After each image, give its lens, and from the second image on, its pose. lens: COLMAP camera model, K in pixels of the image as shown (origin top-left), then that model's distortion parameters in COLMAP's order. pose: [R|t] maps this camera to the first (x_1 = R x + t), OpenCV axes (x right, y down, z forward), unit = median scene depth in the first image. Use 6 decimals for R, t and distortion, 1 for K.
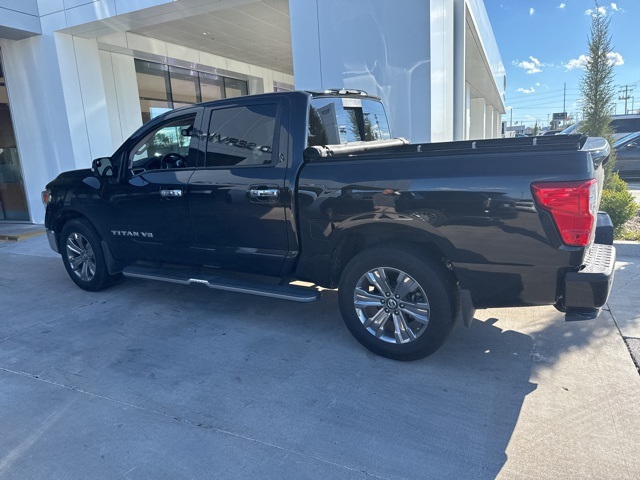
lens RADIAL K [[450.4, 0, 320.0], [0, 450.4, 240.0], [0, 0, 1]] dist [0.047898, -0.070548]
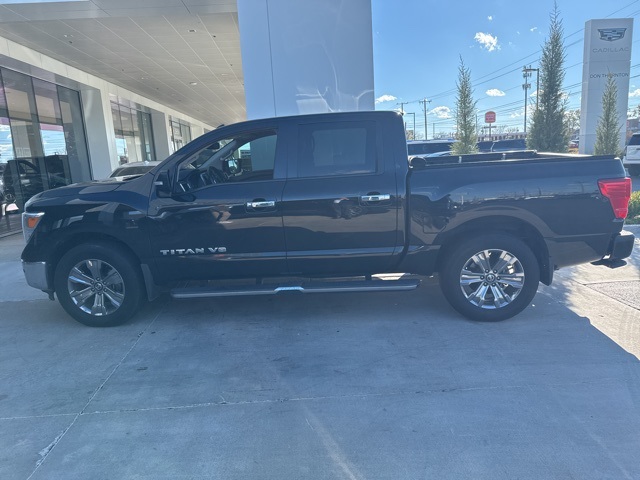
lens RADIAL K [[448.8, 0, 320.1], [0, 448.8, 237.1], [0, 0, 1]] dist [0.049198, -0.060170]
pose [[0.880281, -0.074112, 0.468629, -0.664578], [0.097517, 0.994898, -0.025838, 0.007936], [-0.464323, 0.068444, 0.883017, 0.059031]]
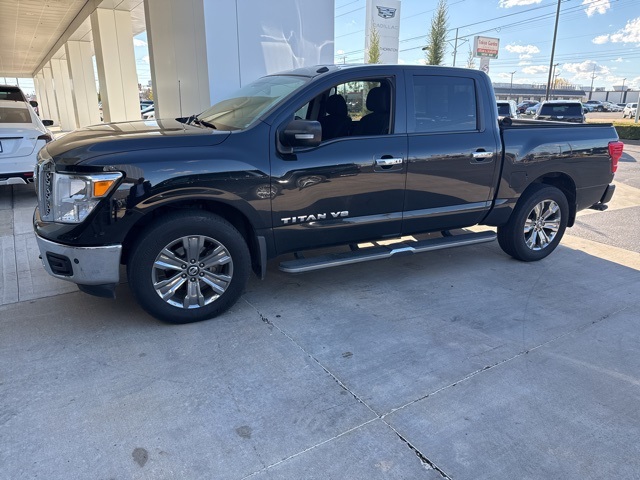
lens RADIAL K [[445.4, 0, 320.0], [0, 445.4, 240.0], [0, 0, 1]] dist [0.123052, -0.231255]
pose [[0.531172, -0.183287, 0.827202, -1.156580], [0.133874, 0.982212, 0.131668, -0.082659], [-0.836621, 0.040802, 0.546261, 0.602910]]
